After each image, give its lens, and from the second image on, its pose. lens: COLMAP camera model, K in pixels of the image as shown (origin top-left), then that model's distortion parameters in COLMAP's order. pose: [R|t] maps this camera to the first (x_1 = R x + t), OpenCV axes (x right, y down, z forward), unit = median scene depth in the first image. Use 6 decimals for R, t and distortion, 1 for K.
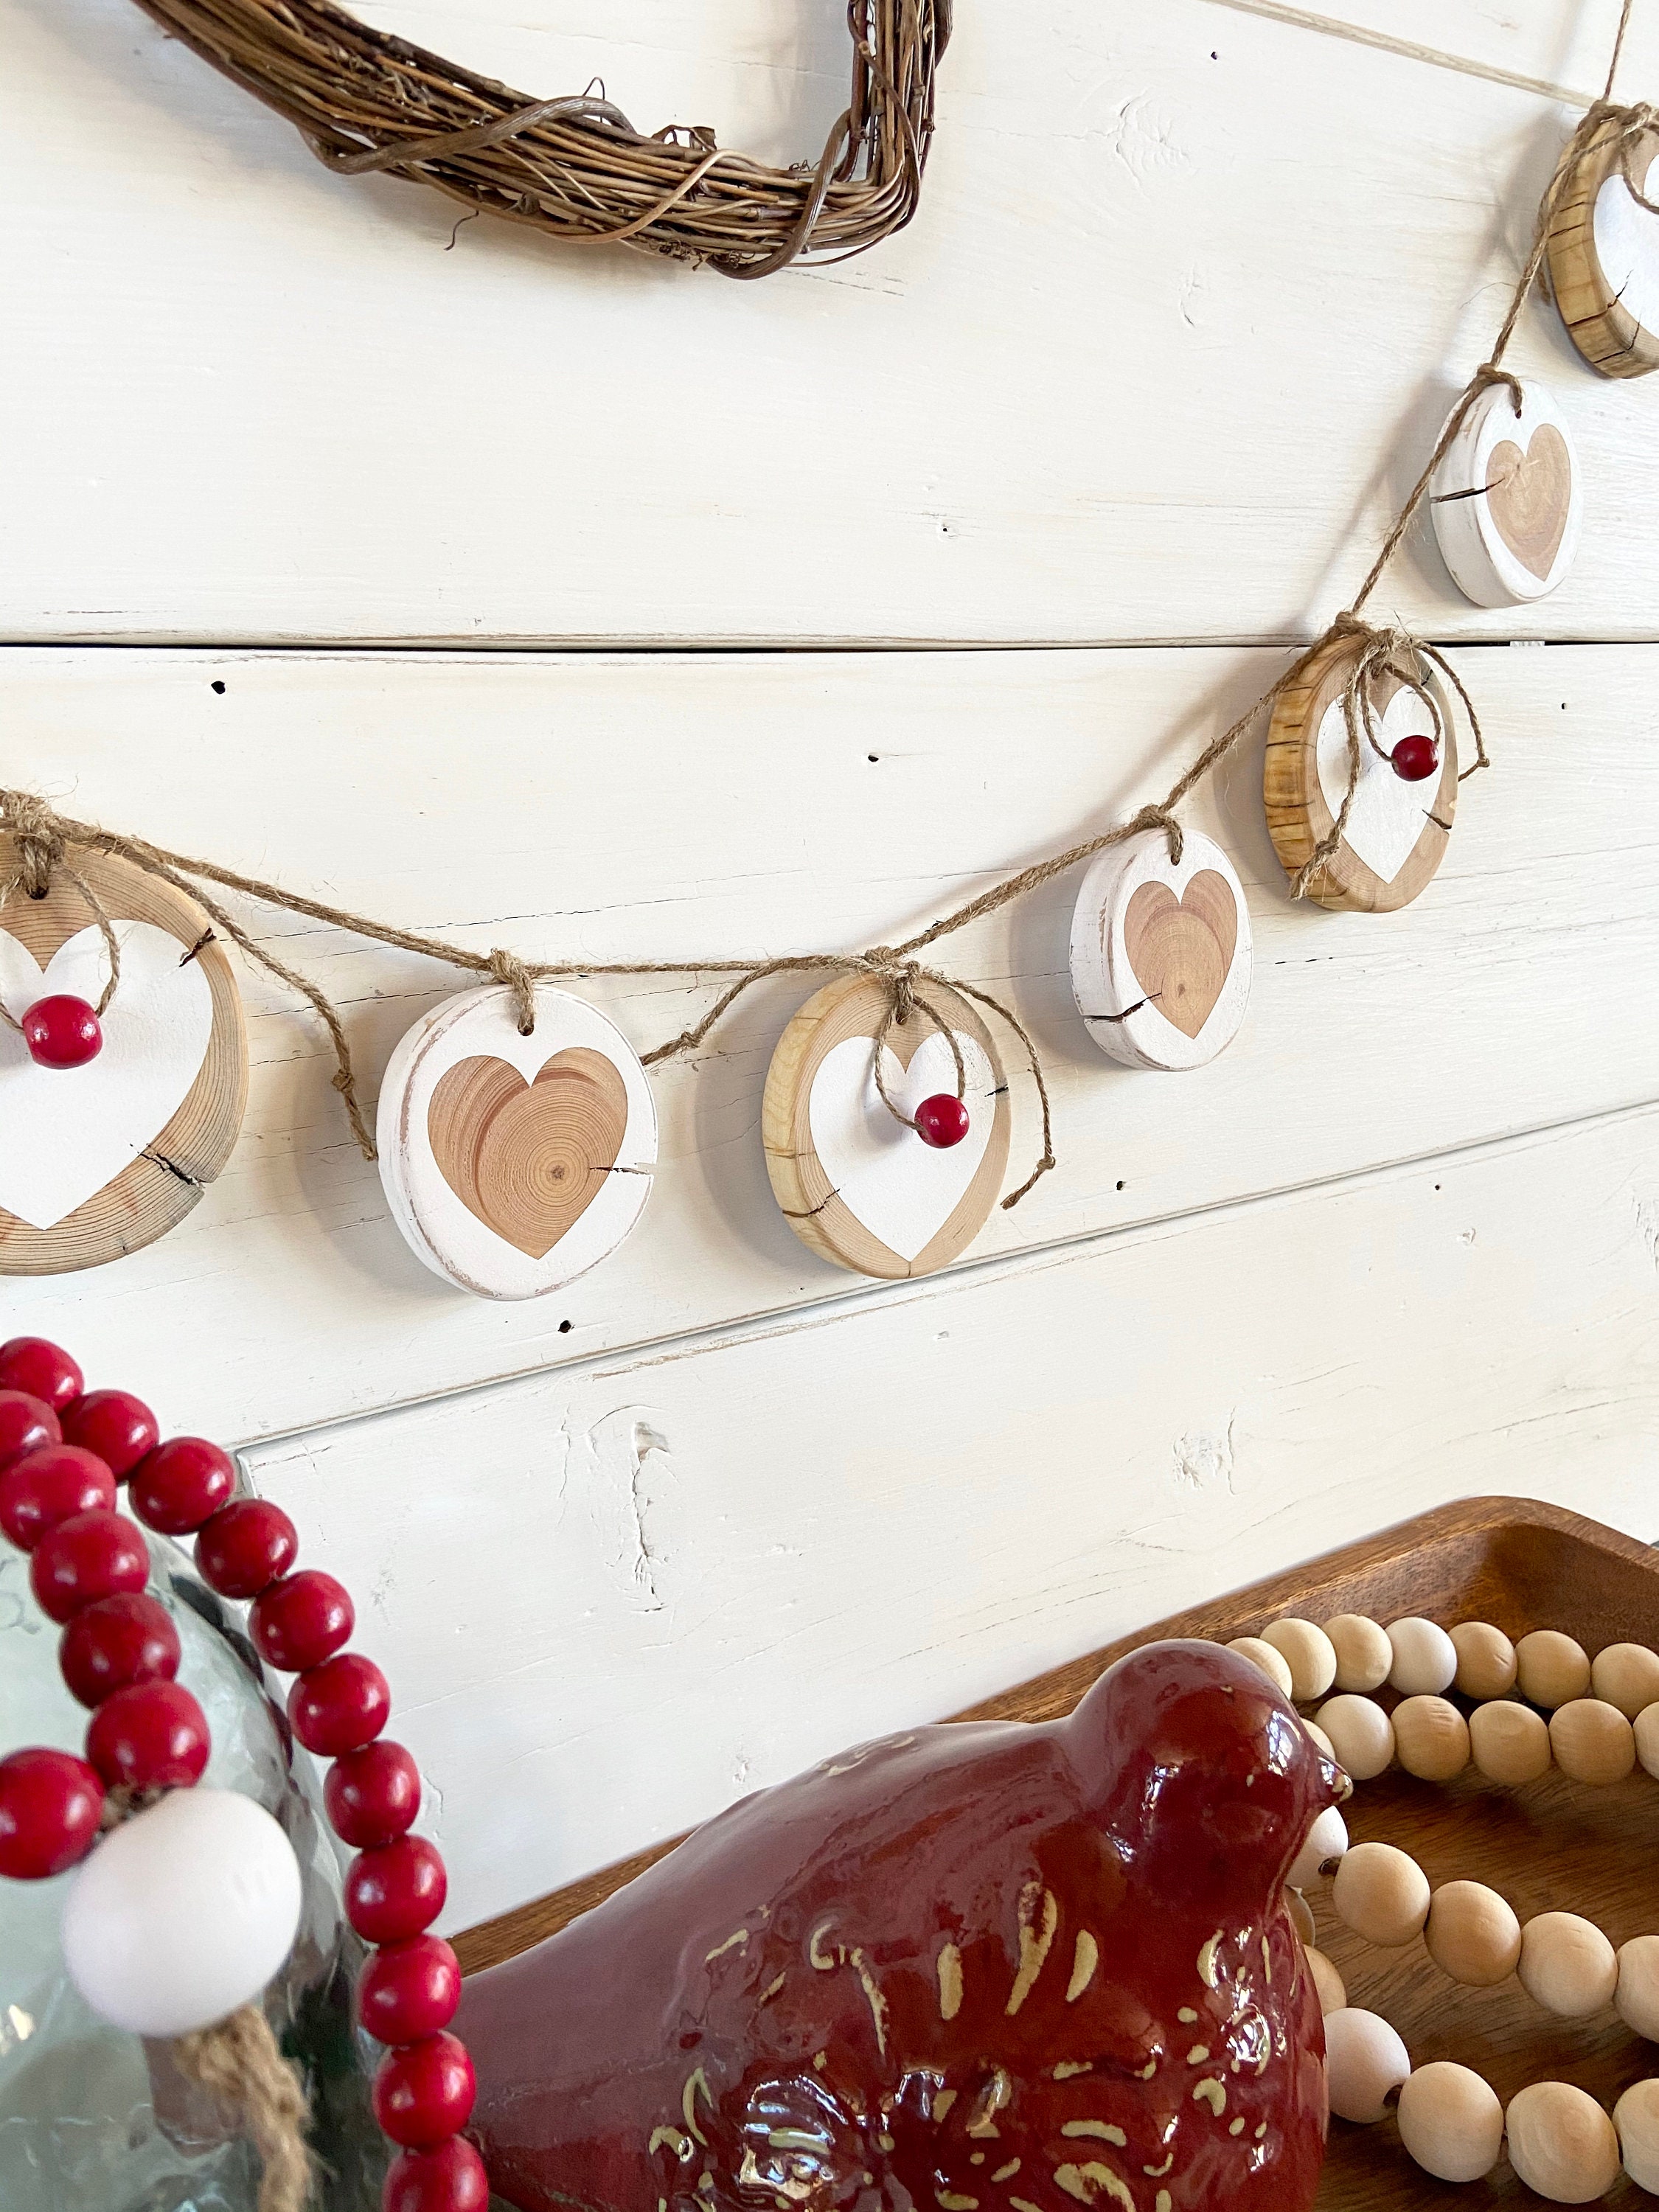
lens RADIAL K [[1686.3, 0, 834.5], [0, 1686.3, 1082.0], [0, 0, 1]] dist [0.123635, -0.167382]
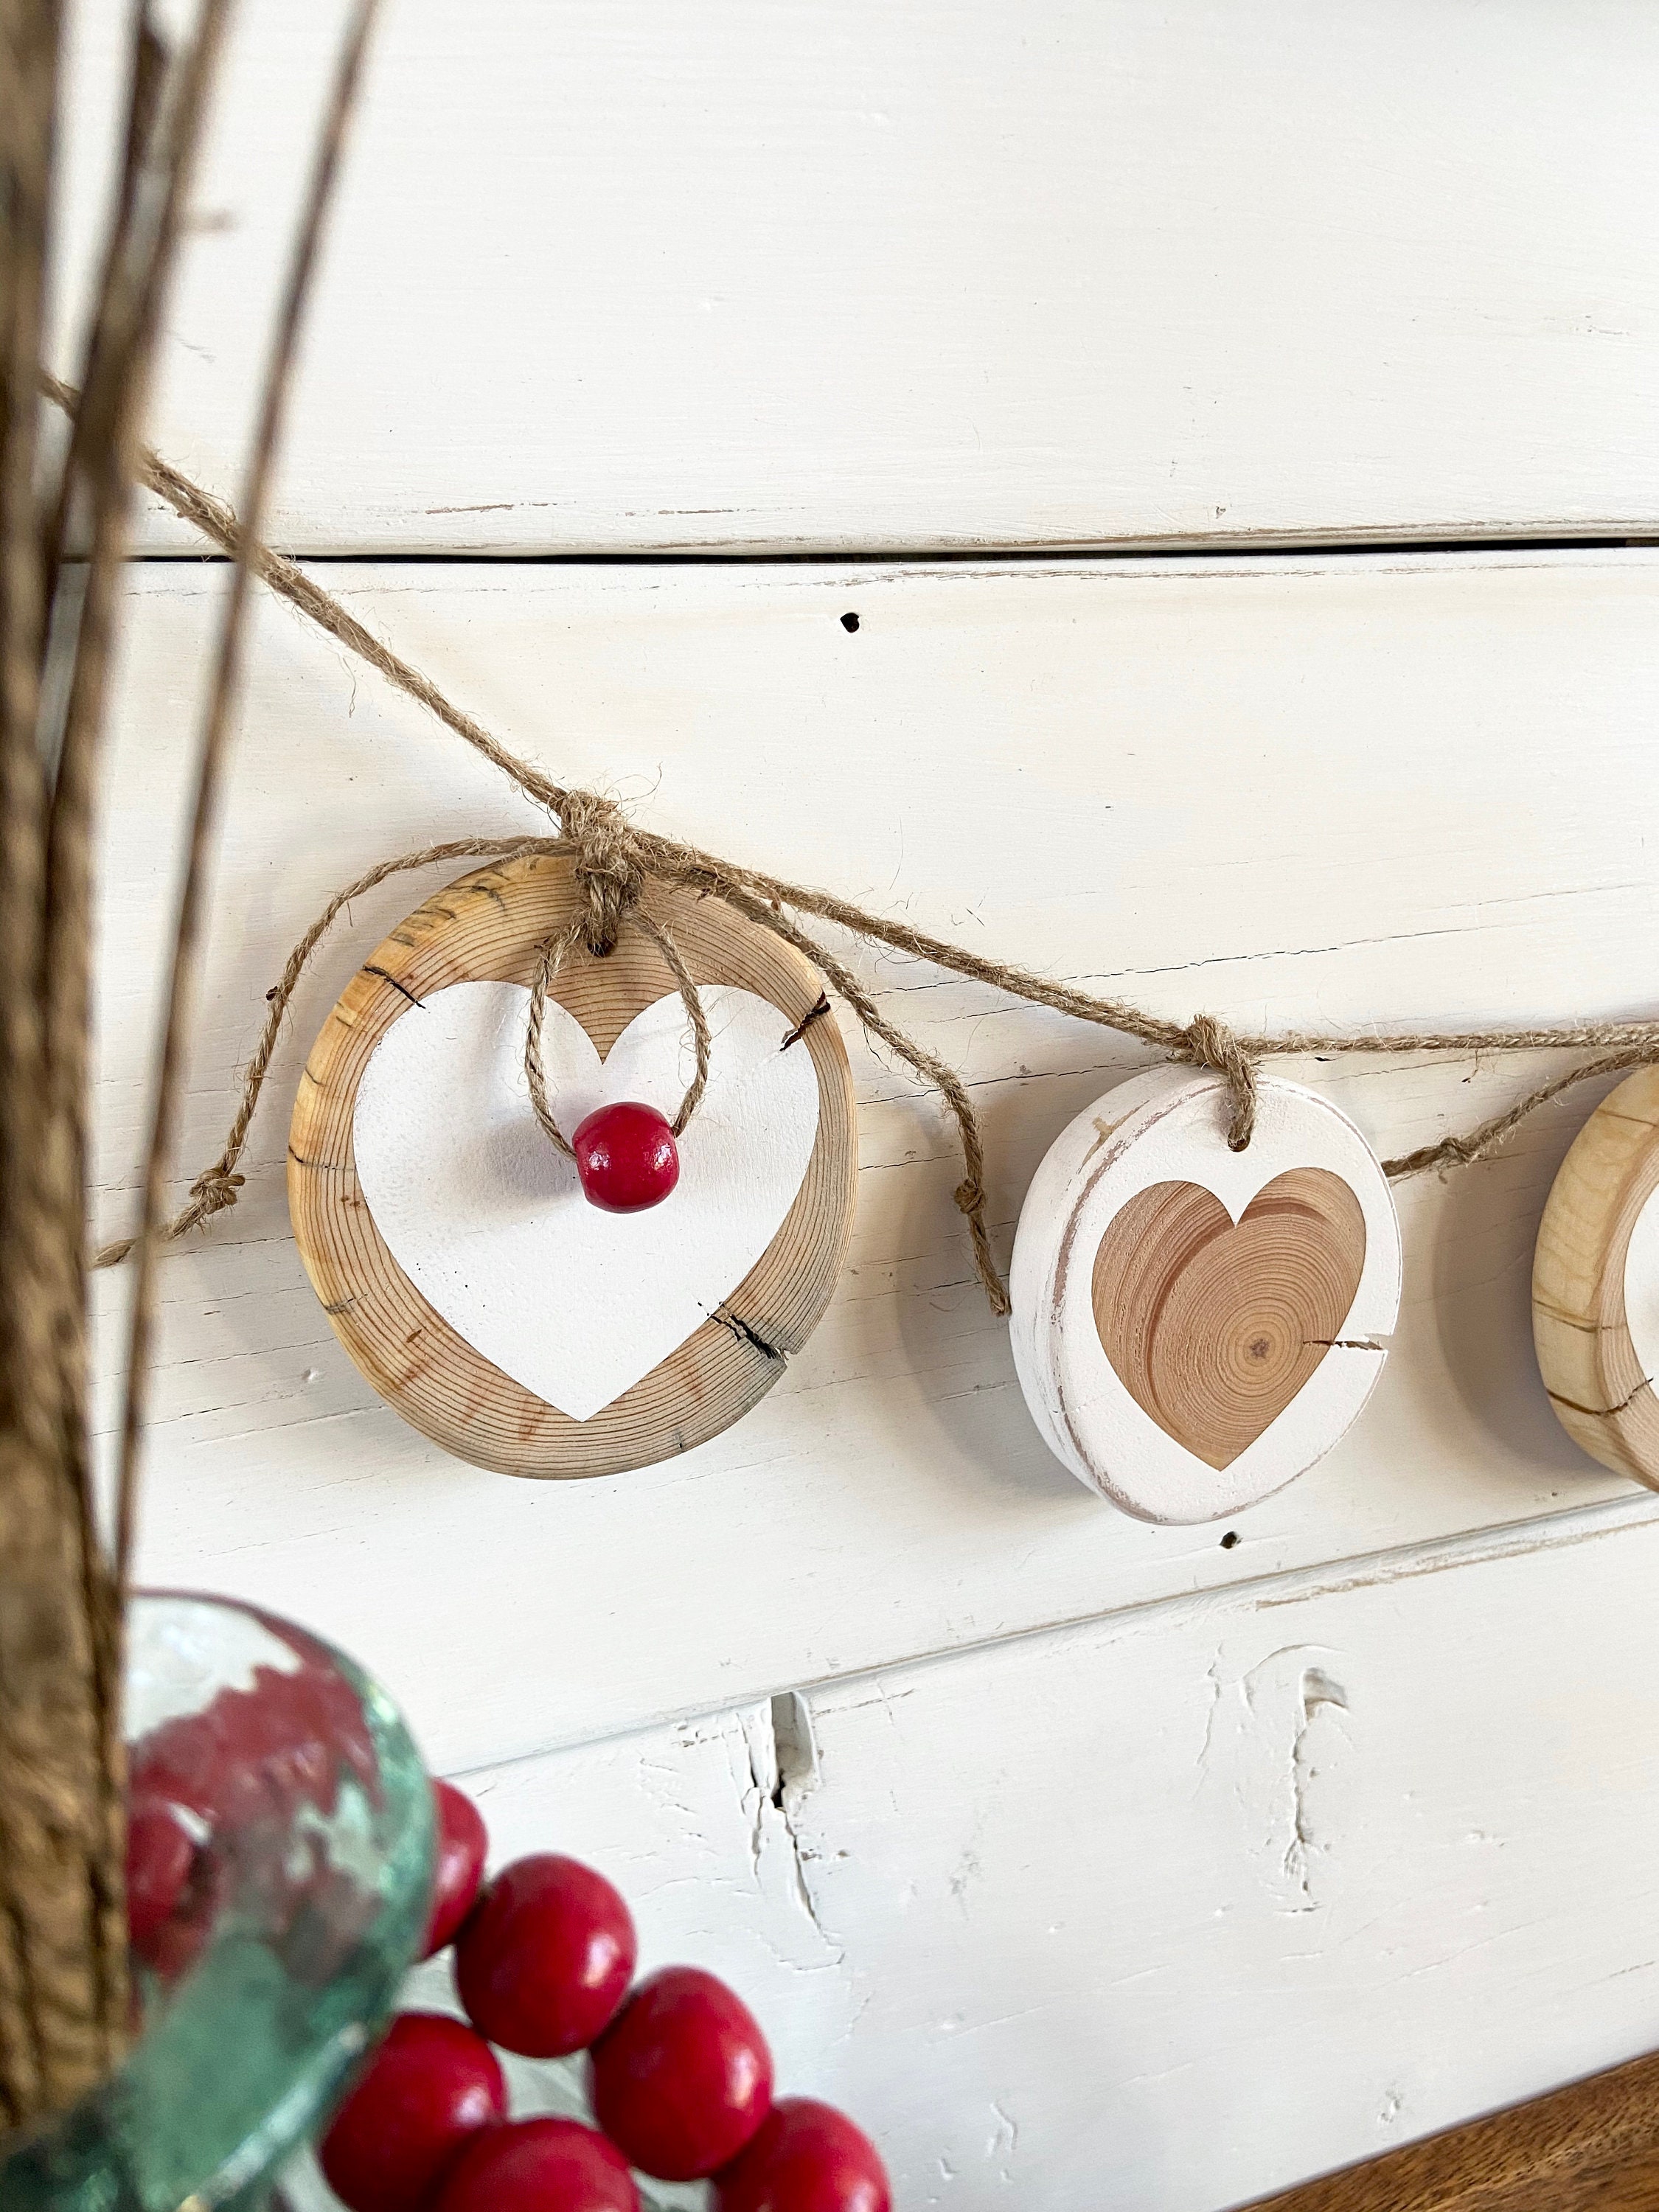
lens RADIAL K [[1686.3, 0, 834.5], [0, 1686.3, 1082.0], [0, 0, 1]] dist [0.123635, -0.167382]
pose [[0.971524, 0.086618, -0.220542, -0.192026], [-0.065248, 0.992599, 0.102417, -0.112857], [0.227781, -0.085110, 0.969985, 0.319154]]
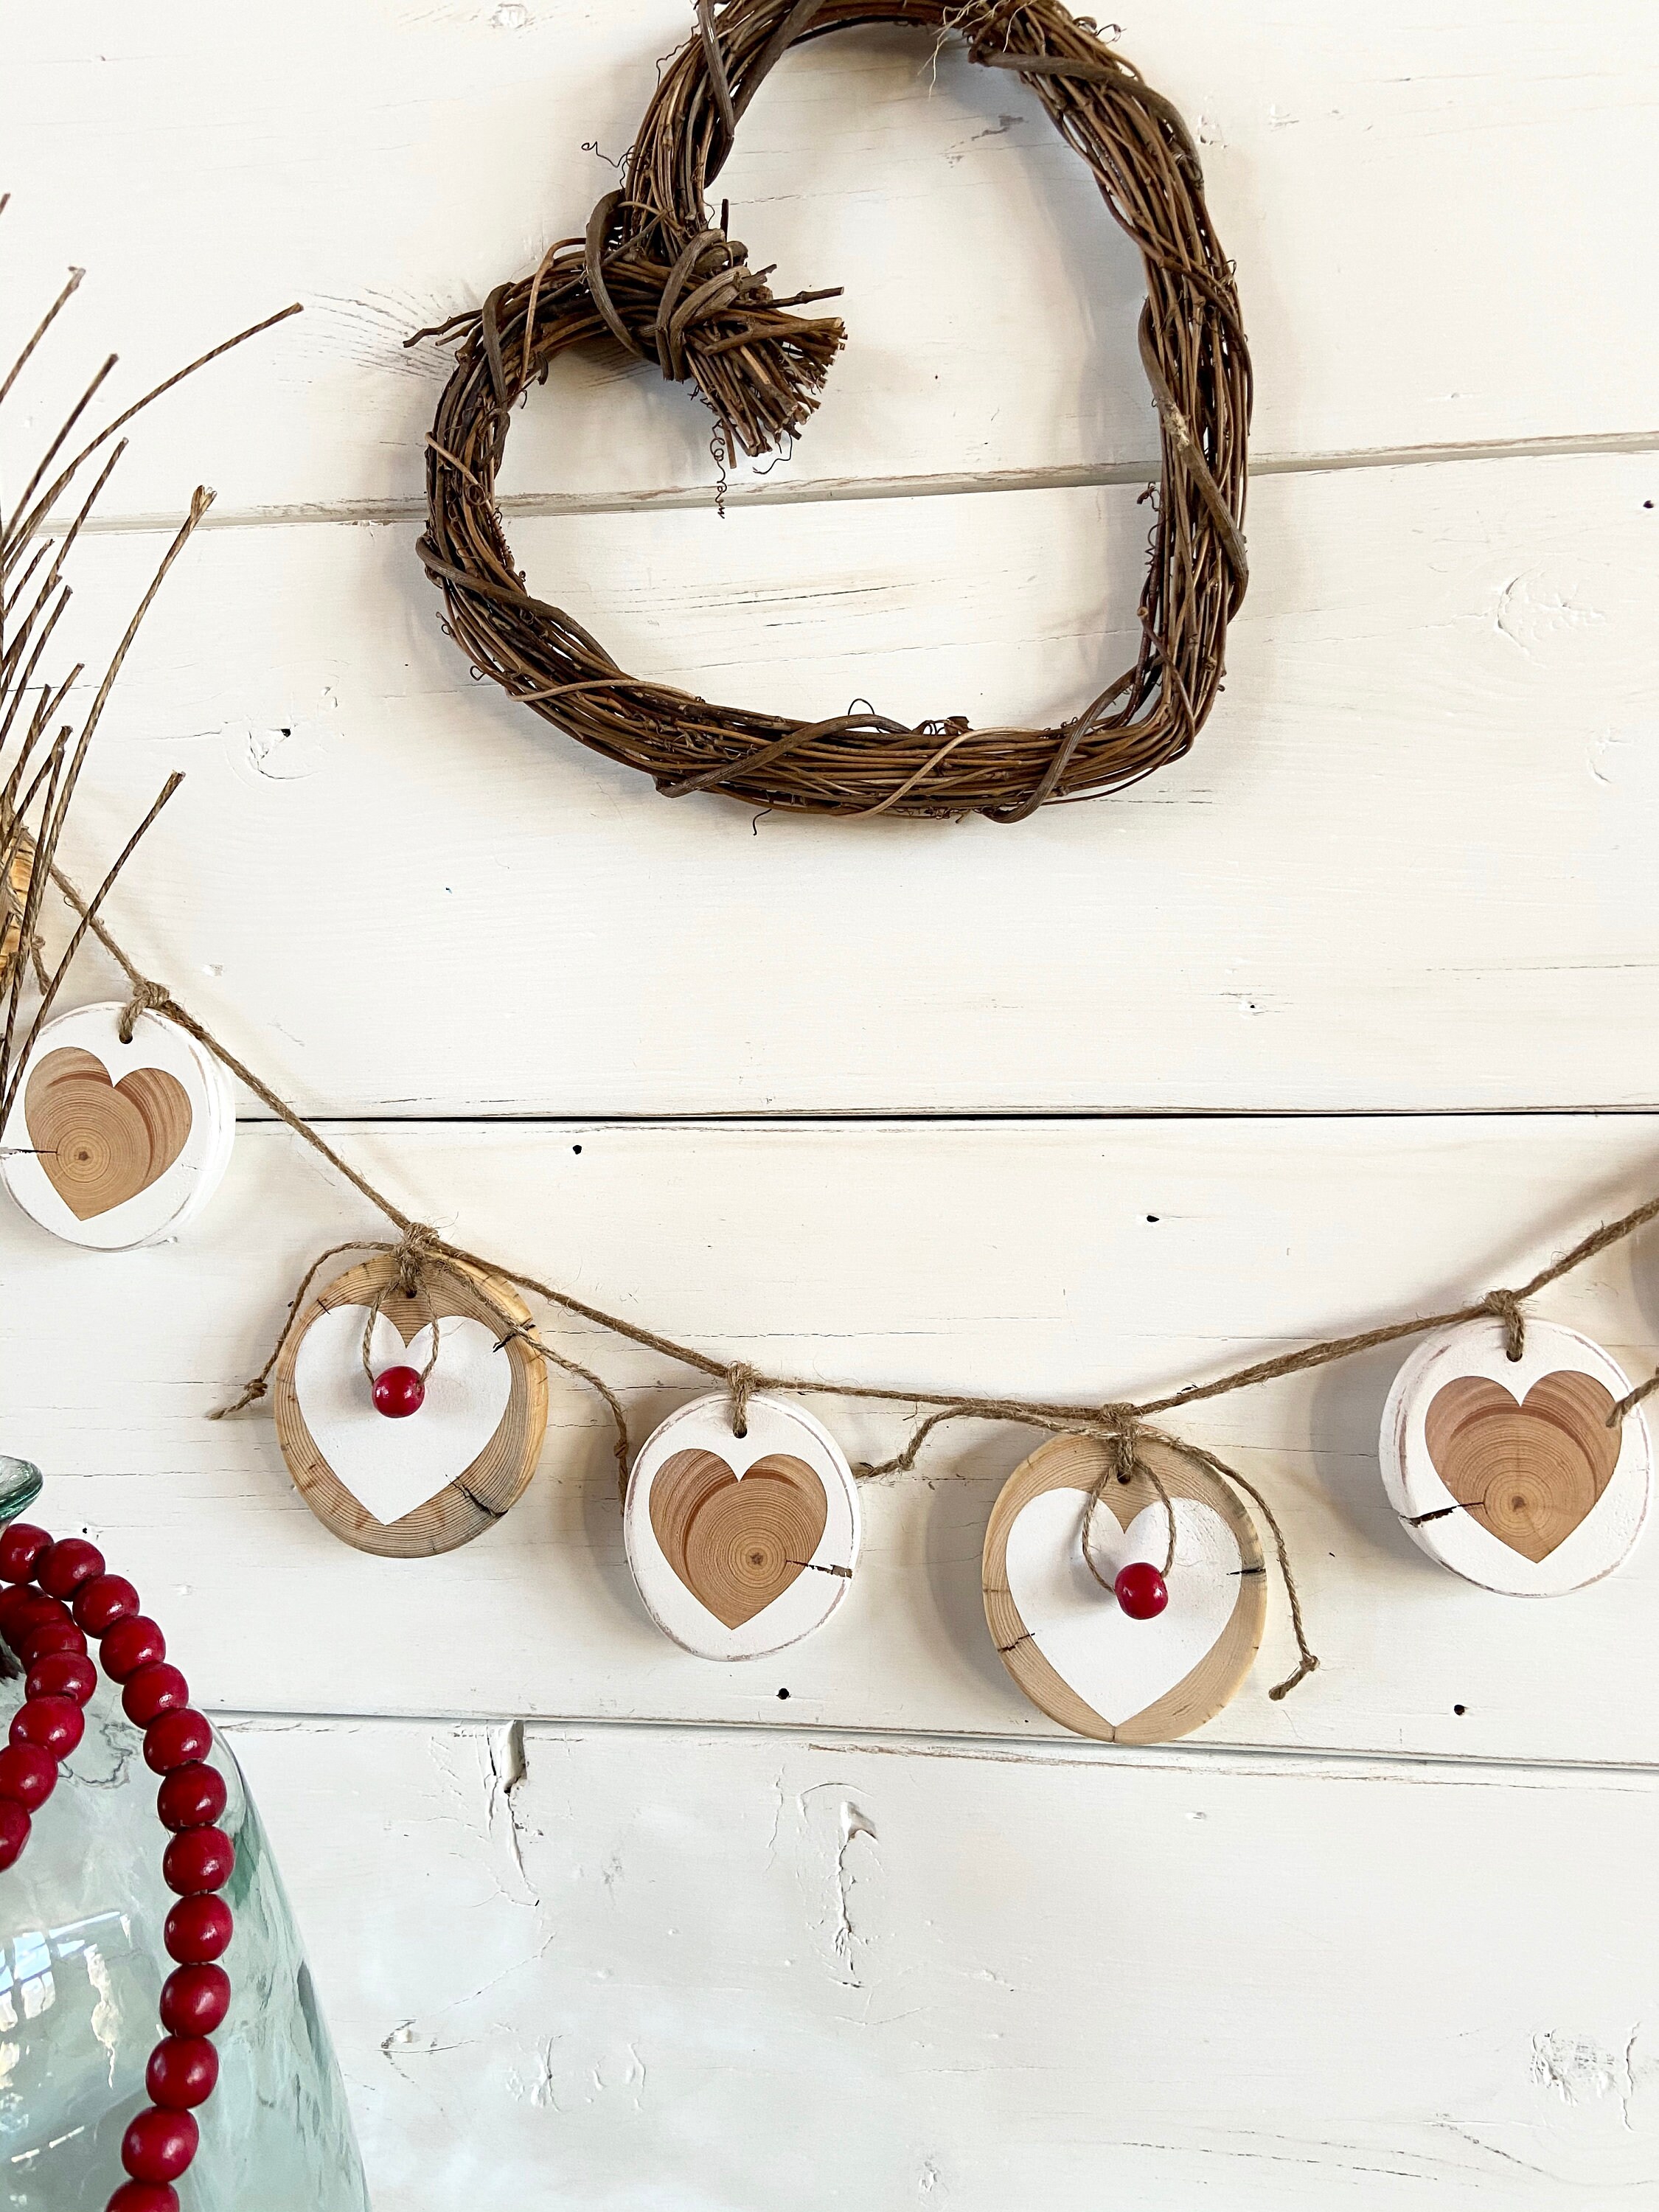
lens RADIAL K [[1686.3, 0, 834.5], [0, 1686.3, 1082.0], [0, 0, 1]] dist [0.123635, -0.167382]
pose [[0.760439, 0.051134, -0.647393, 0.647099], [-0.141111, 0.986087, -0.087865, -0.182756], [0.633893, 0.158170, 0.757075, 0.081277]]
